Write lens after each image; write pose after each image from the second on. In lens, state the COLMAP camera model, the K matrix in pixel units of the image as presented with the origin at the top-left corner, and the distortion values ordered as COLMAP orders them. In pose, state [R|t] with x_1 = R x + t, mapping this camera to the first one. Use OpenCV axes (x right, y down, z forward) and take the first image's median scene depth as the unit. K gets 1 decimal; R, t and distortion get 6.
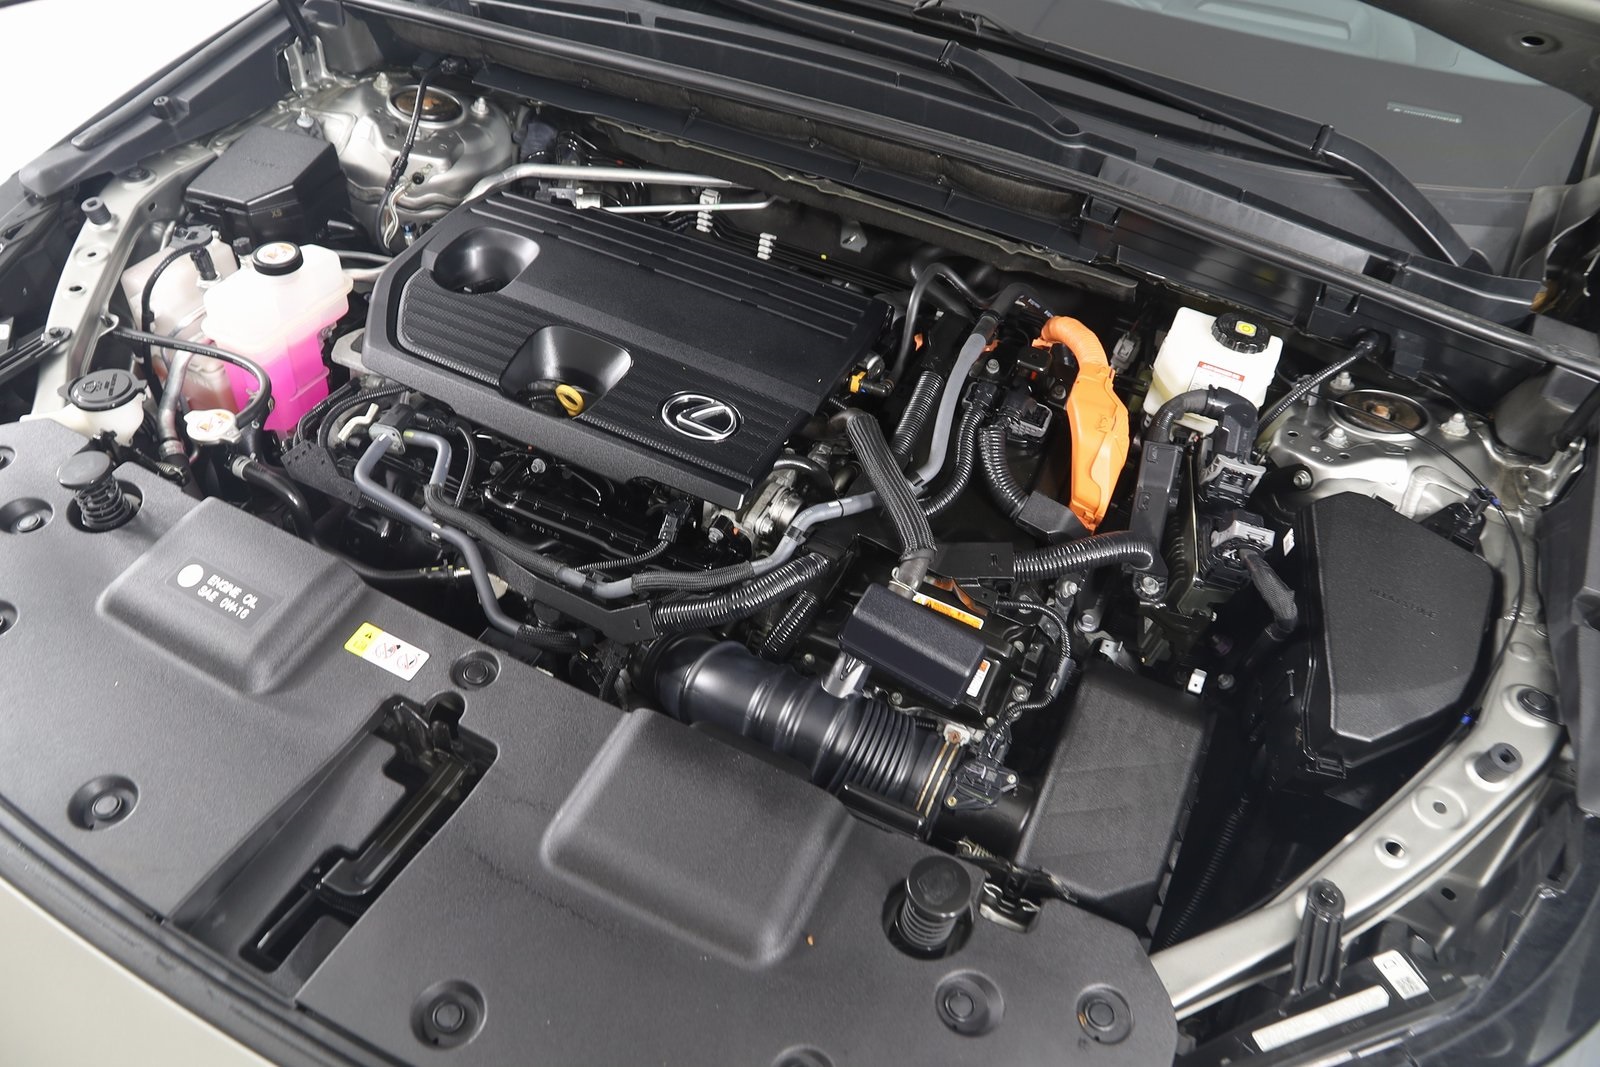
lens RADIAL K [[1118.7, 0, 800.0], [0, 1118.7, 533.5], [0, 0, 1]] dist [-0.119936, 0.093183]
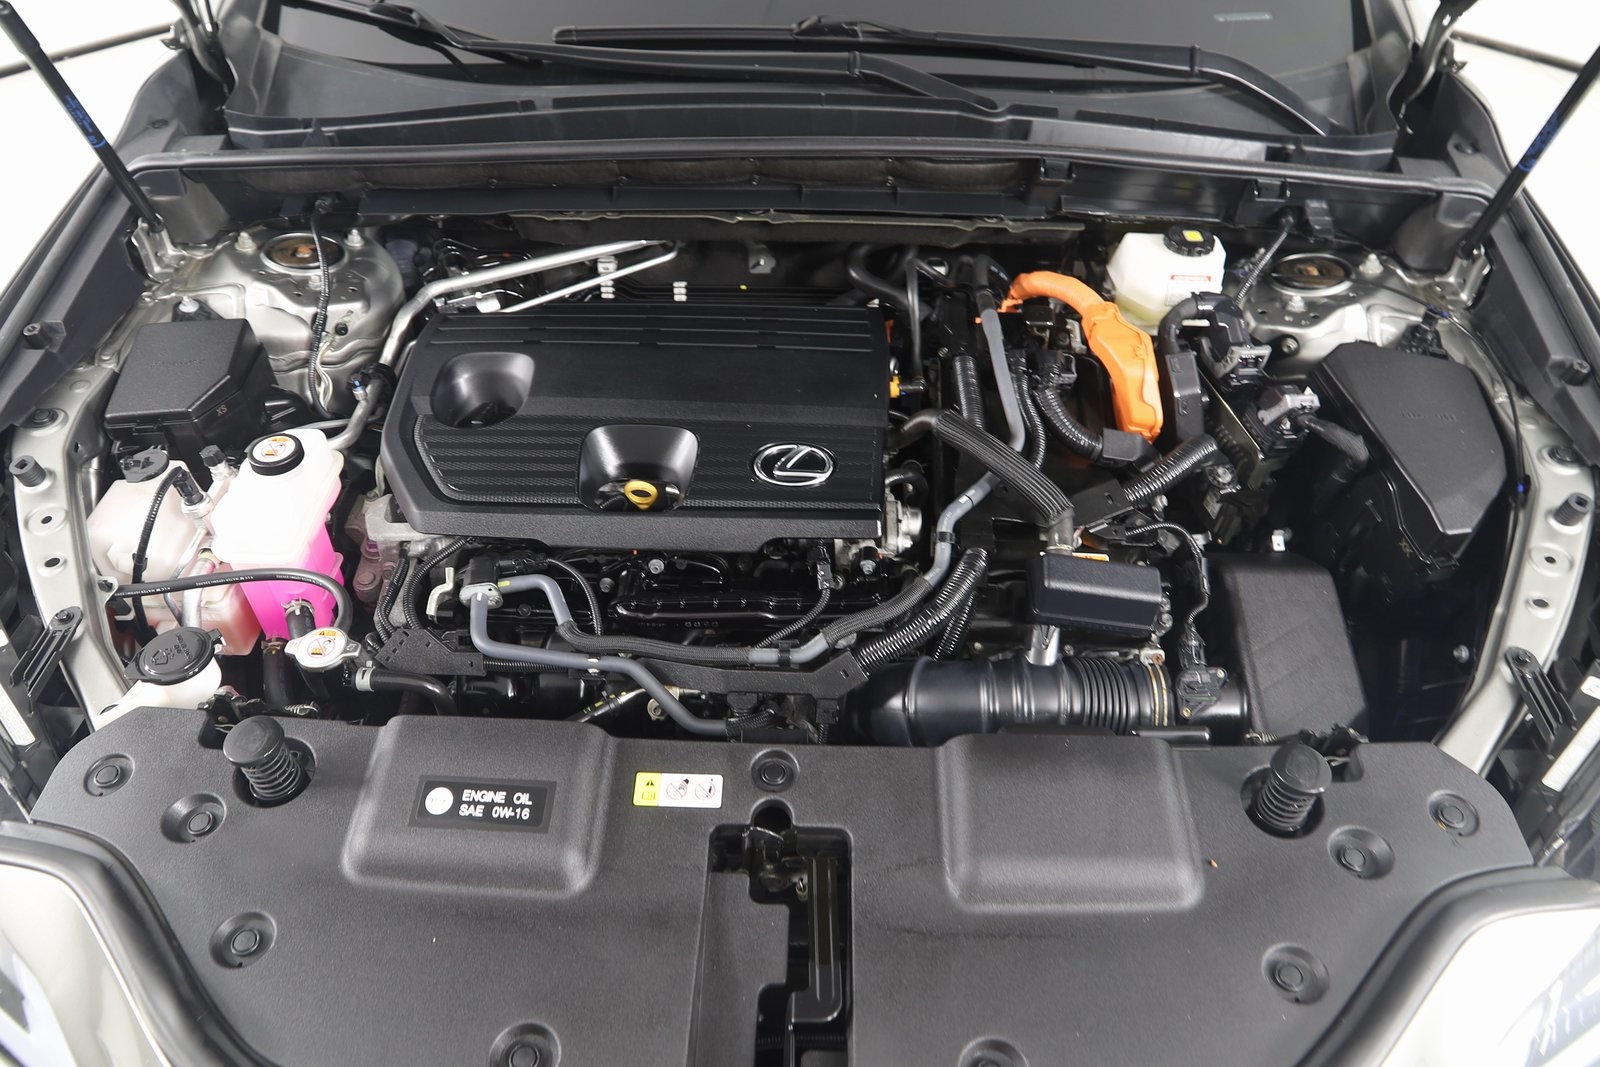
lens RADIAL K [[1118.7, 0, 800.0], [0, 1118.7, 533.5], [0, 0, 1]] dist [-0.119936, 0.093183]
pose [[0.906859, -0.340158, 0.248797, -0.345119], [0.340584, 0.939243, 0.042723, -0.084474], [-0.248213, 0.045993, 0.967613, 0.020227]]
